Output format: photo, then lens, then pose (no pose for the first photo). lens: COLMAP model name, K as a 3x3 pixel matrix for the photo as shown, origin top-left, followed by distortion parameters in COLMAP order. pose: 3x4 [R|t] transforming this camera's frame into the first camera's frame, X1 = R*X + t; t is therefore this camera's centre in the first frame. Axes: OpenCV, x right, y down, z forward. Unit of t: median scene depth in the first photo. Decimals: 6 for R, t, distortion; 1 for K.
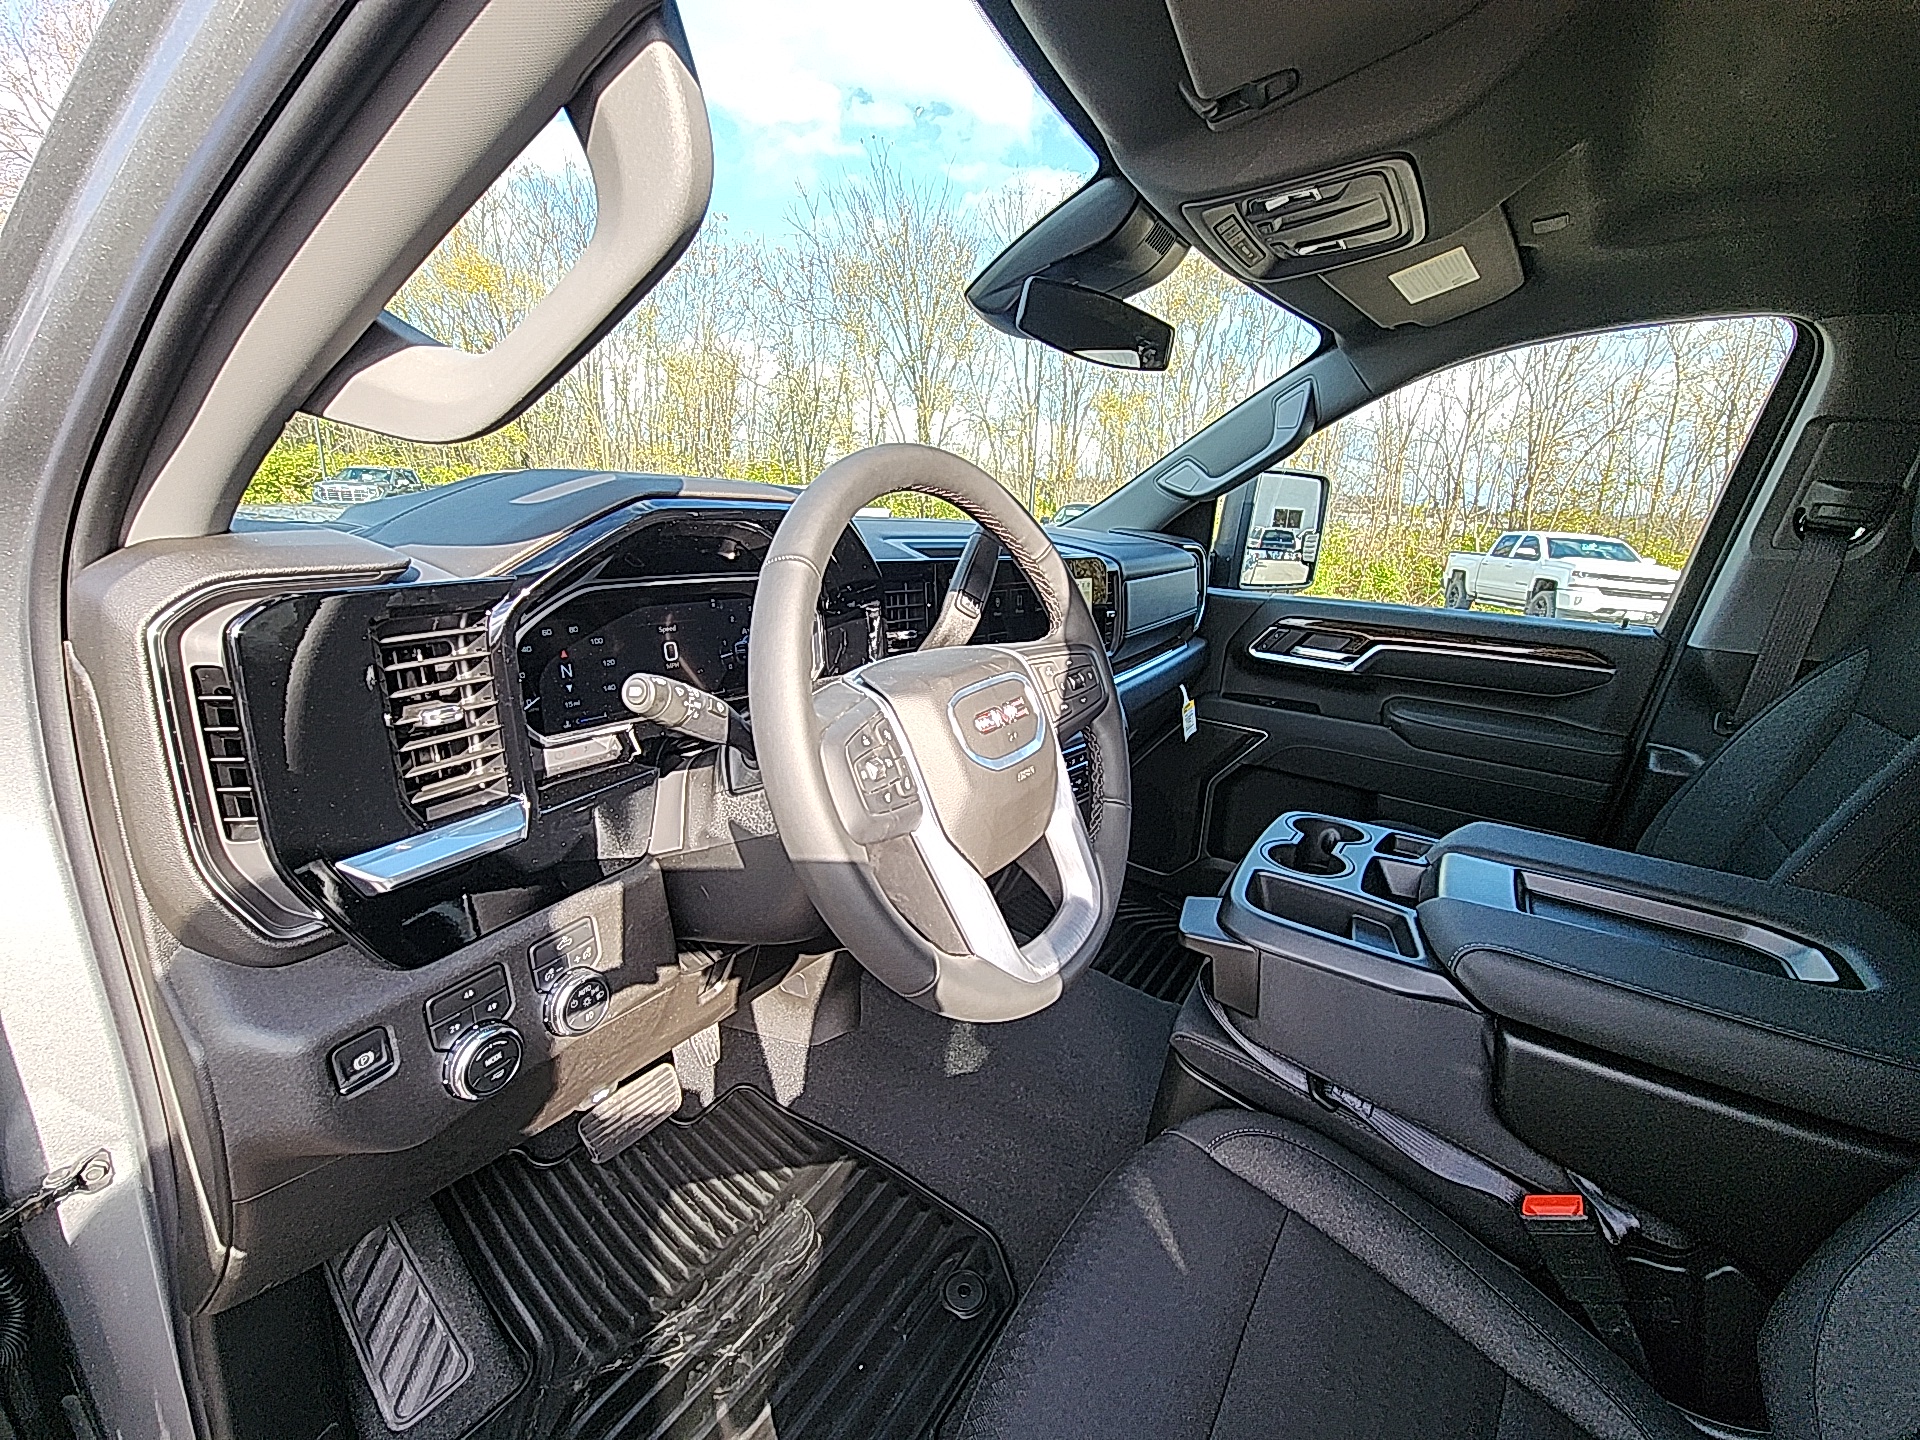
lens RADIAL K [[777.7, 0, 948.0], [0, 777.7, 702.6], [0, 0, 1]] dist [0.011684, -0.009849]
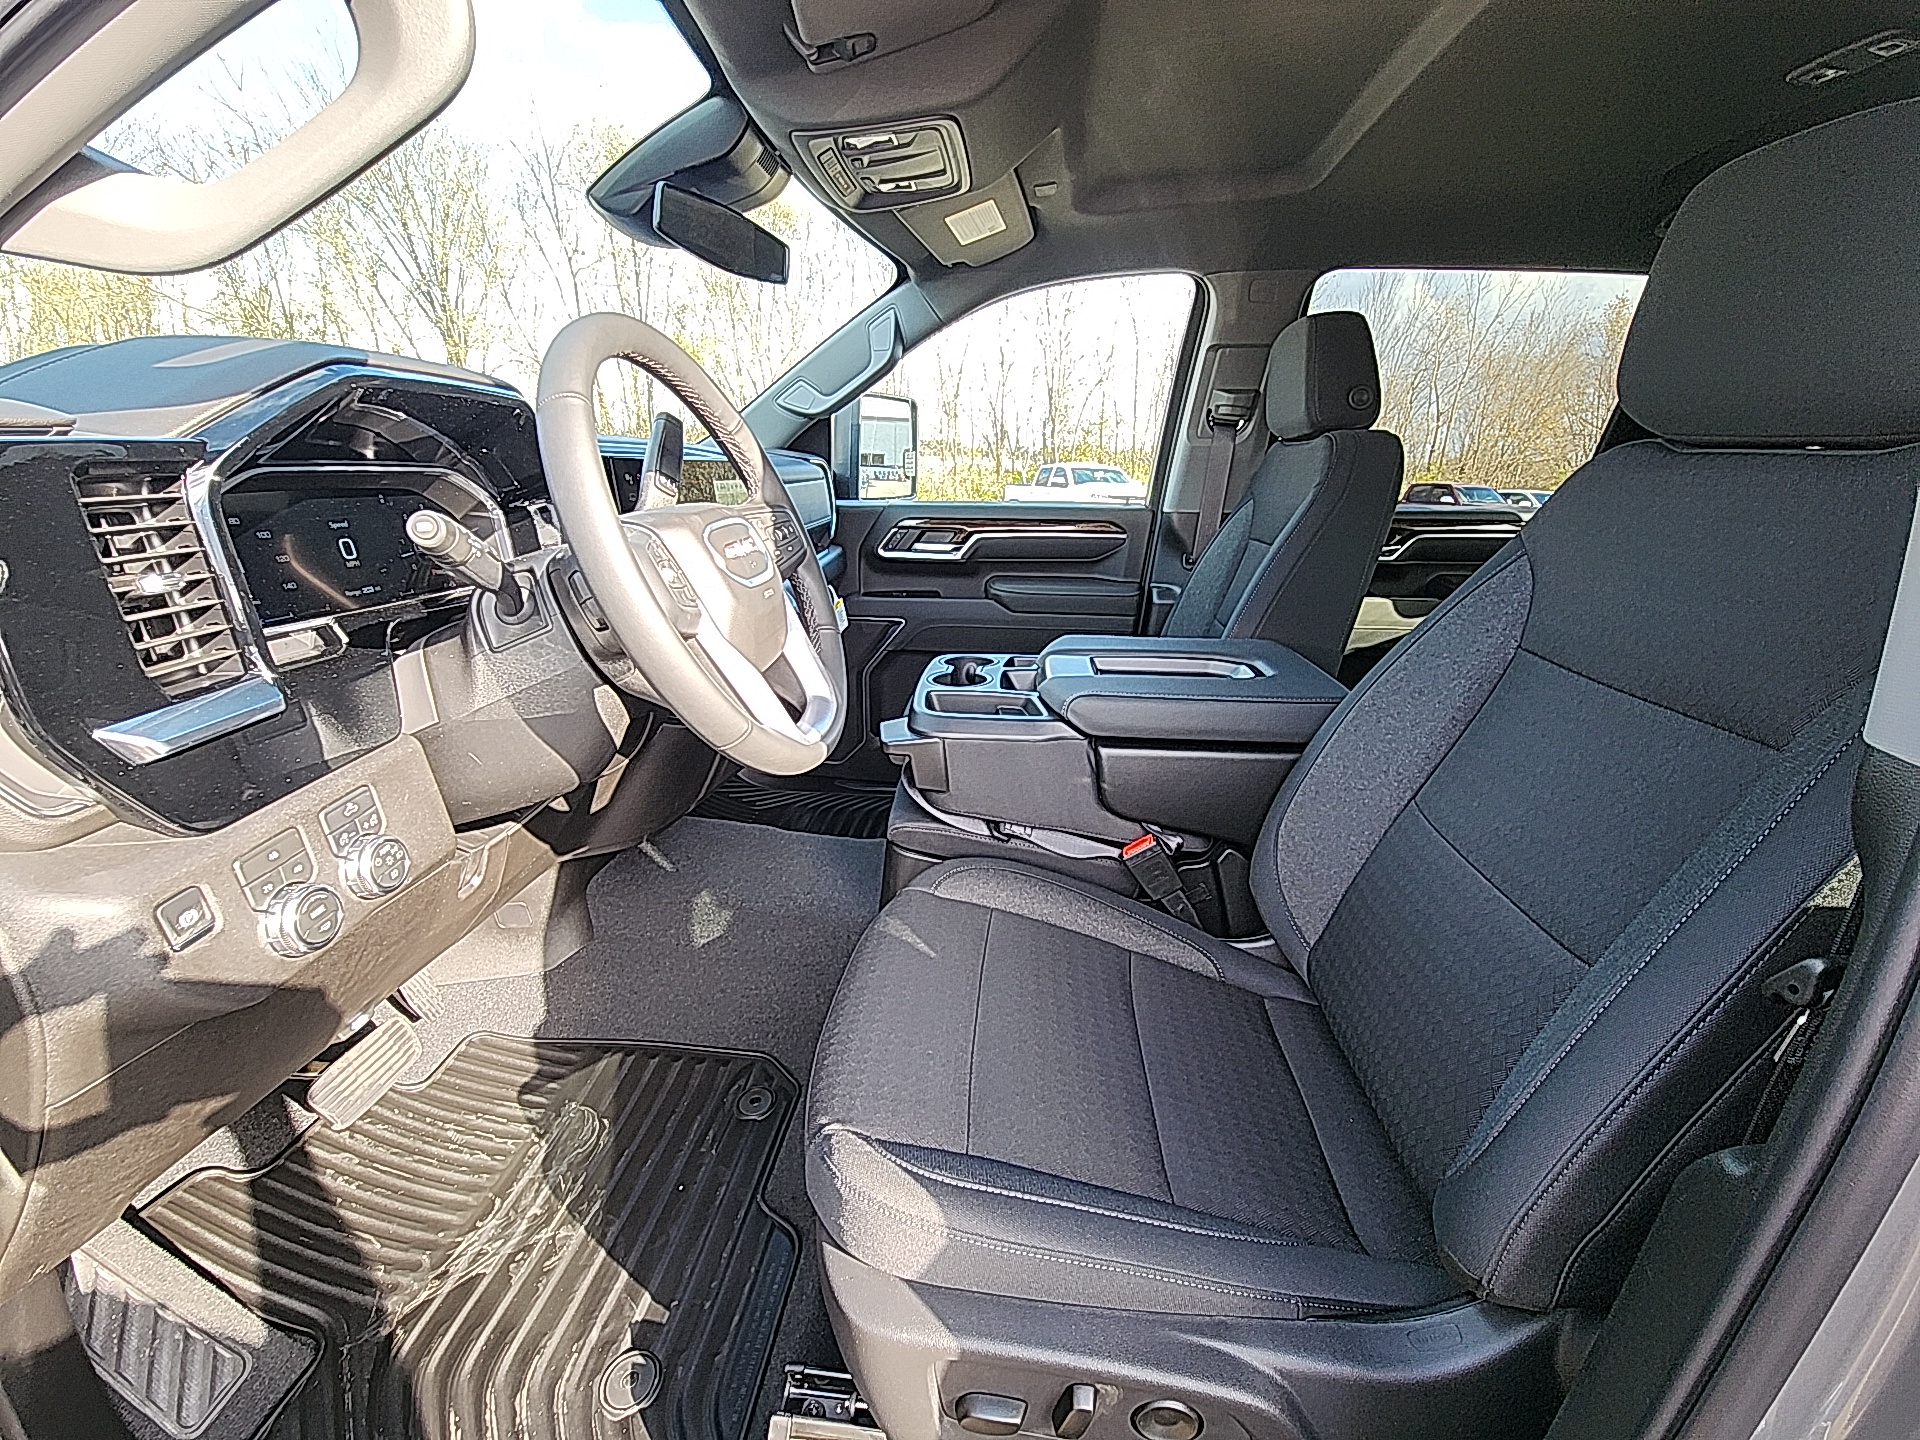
lens RADIAL K [[777.7, 0, 953.3], [0, 777.7, 703.4], [0, 0, 1]] dist [0.011684, -0.009849]
pose [[0.875835, -0.176932, 0.449007, -0.146815], [0.149524, 0.984075, 0.096116, 0.119451], [-0.458863, -0.017044, 0.888343, -0.155749]]
